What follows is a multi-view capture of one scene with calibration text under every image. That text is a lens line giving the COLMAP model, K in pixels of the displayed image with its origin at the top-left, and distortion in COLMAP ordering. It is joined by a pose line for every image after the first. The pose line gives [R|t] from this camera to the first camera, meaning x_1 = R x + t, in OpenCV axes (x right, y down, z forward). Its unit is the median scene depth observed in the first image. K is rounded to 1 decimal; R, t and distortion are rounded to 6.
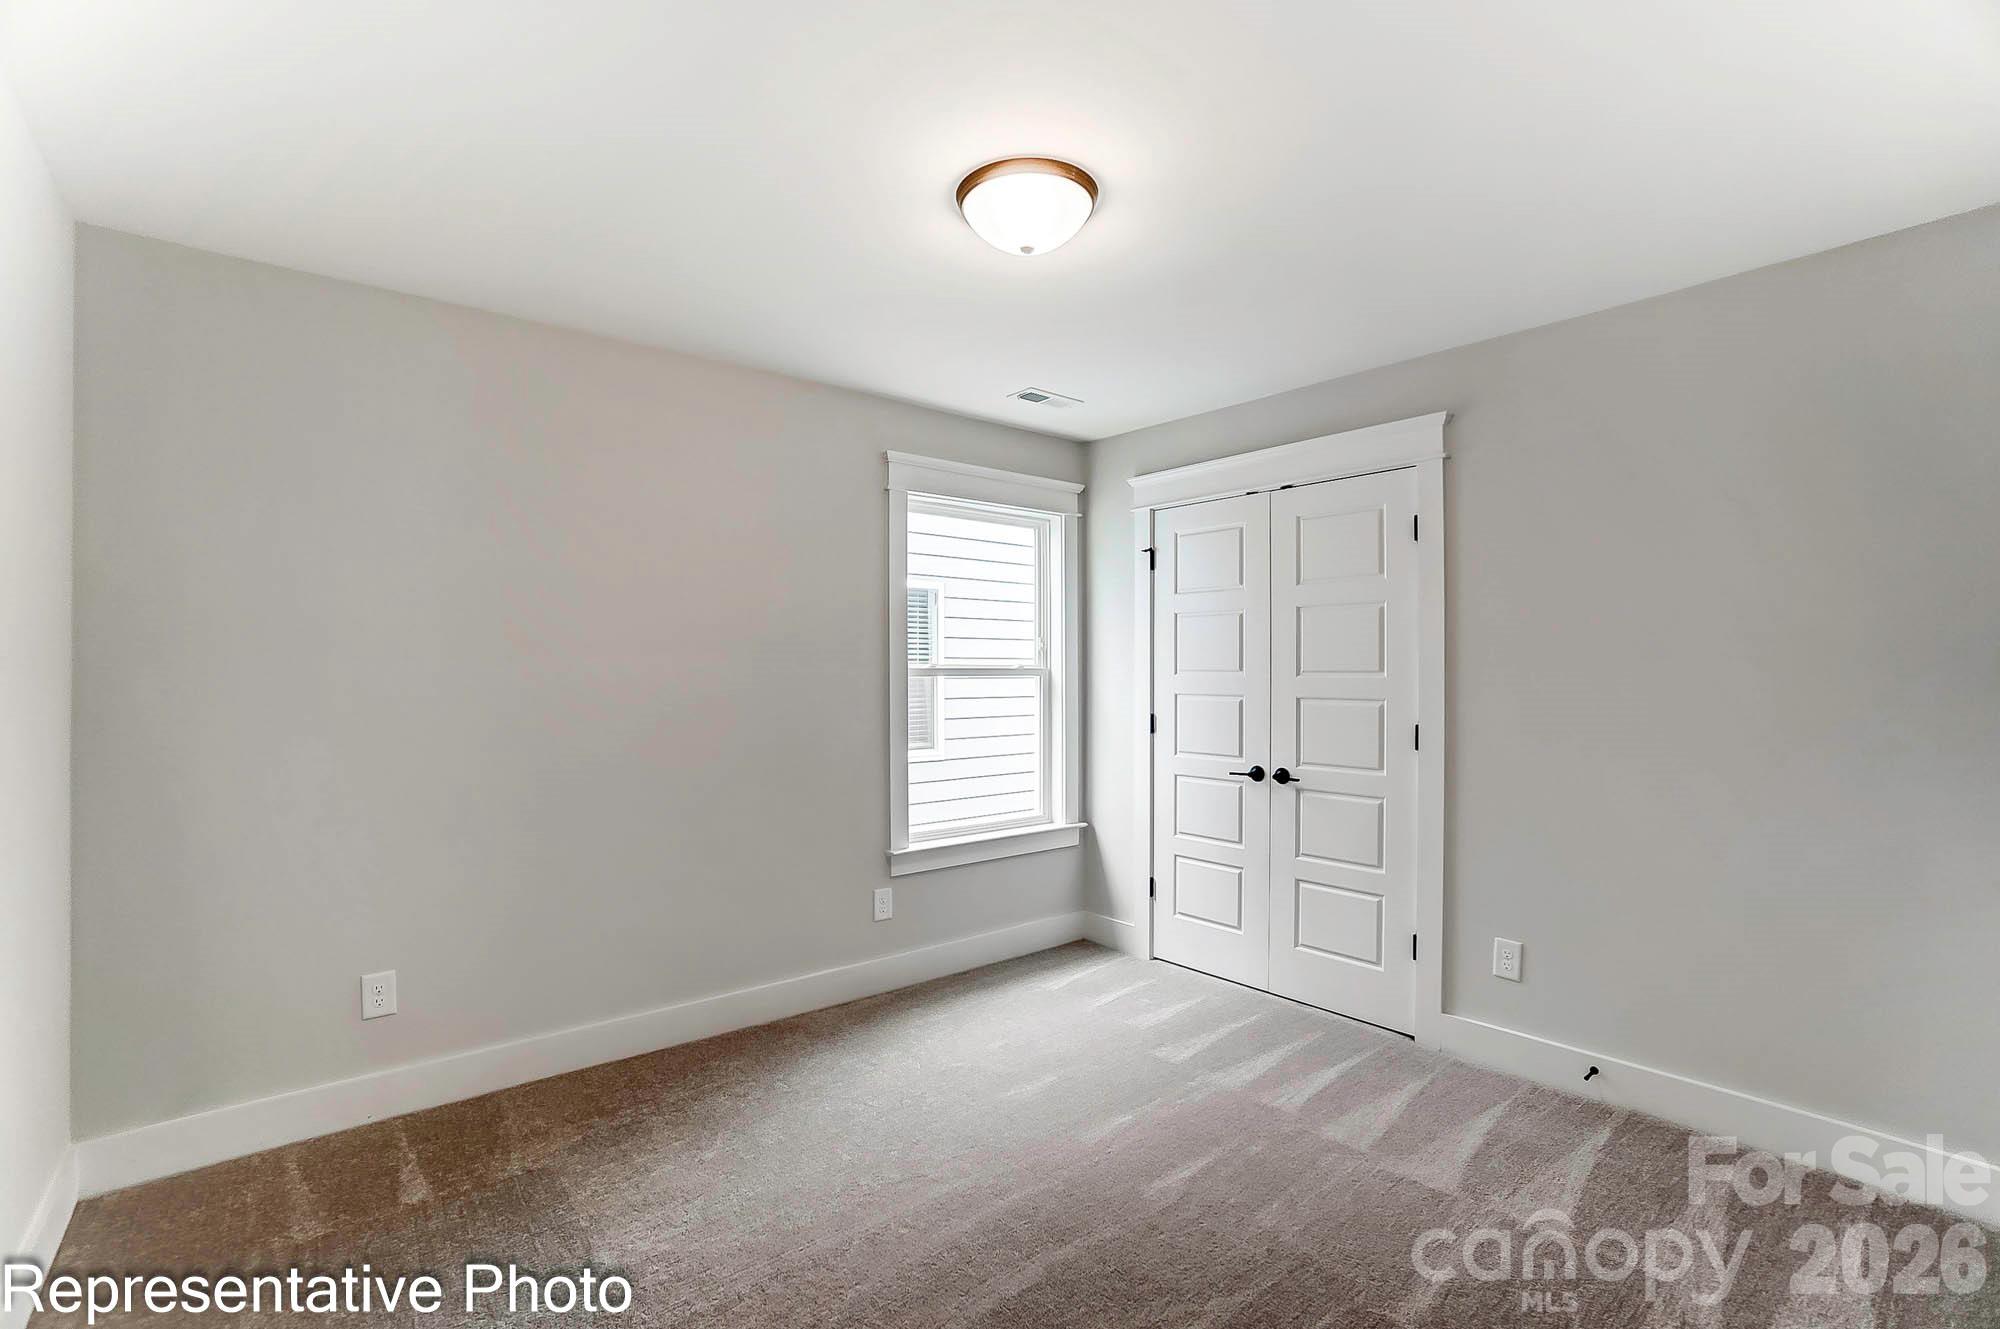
lens RADIAL K [[892.0, 0, 1000.0], [0, 892.0, 664.5], [0, 0, 1]] dist [-0.035945, -0.000093]
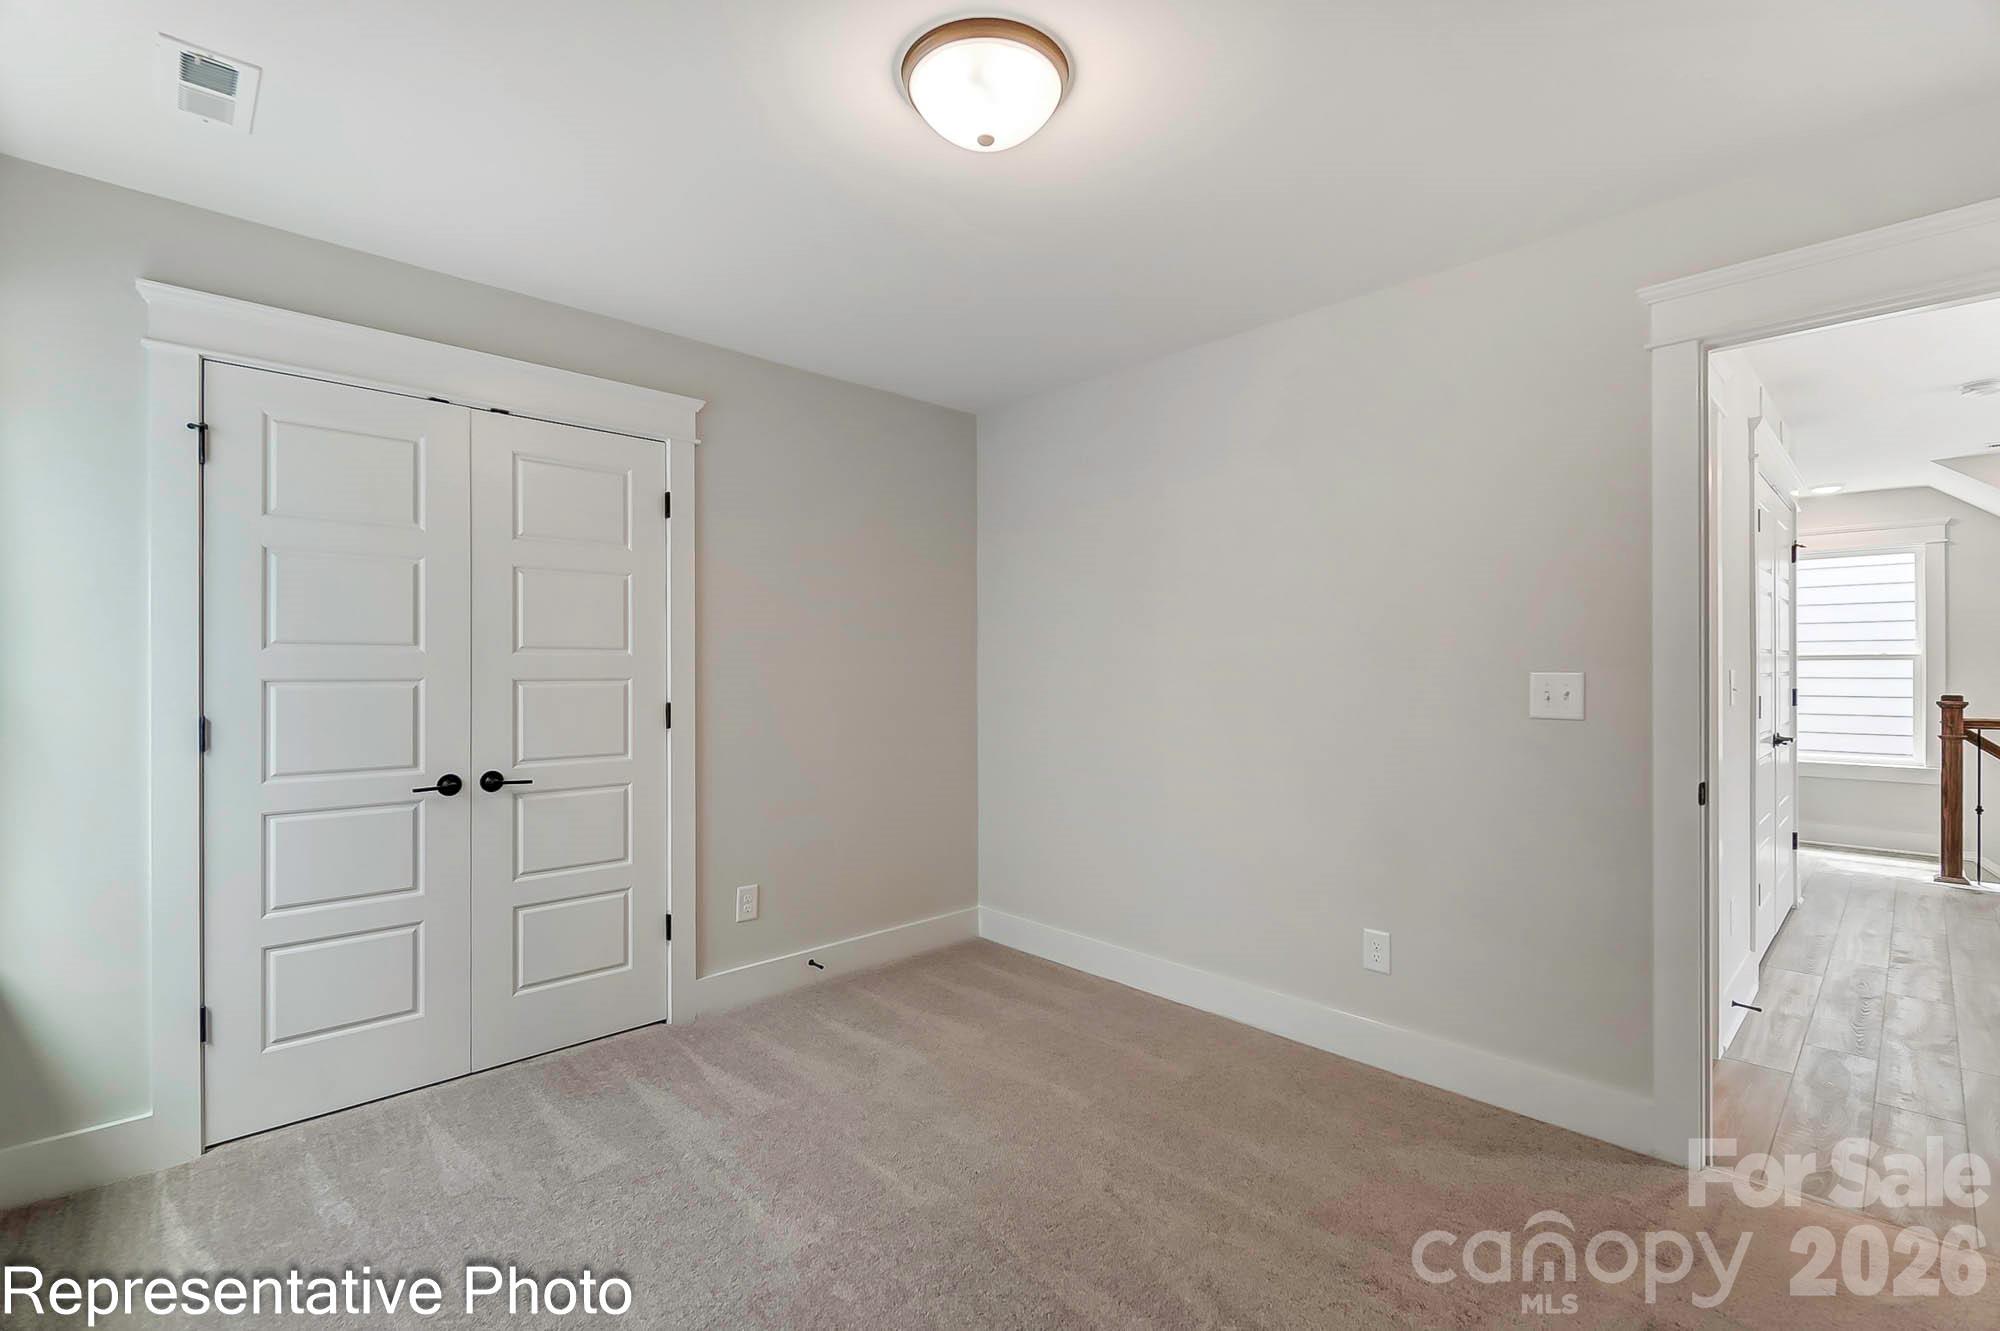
lens RADIAL K [[892.0, 0, 1000.0], [0, 892.0, 665.5], [0, 0, 1]] dist [-0.035945, -0.000093]
pose [[-0.072576, 0.001710, 0.997361, -0.490213], [-0.002552, 0.999995, -0.001900, 0.026387], [-0.997360, -0.002683, -0.072571, 0.636902]]
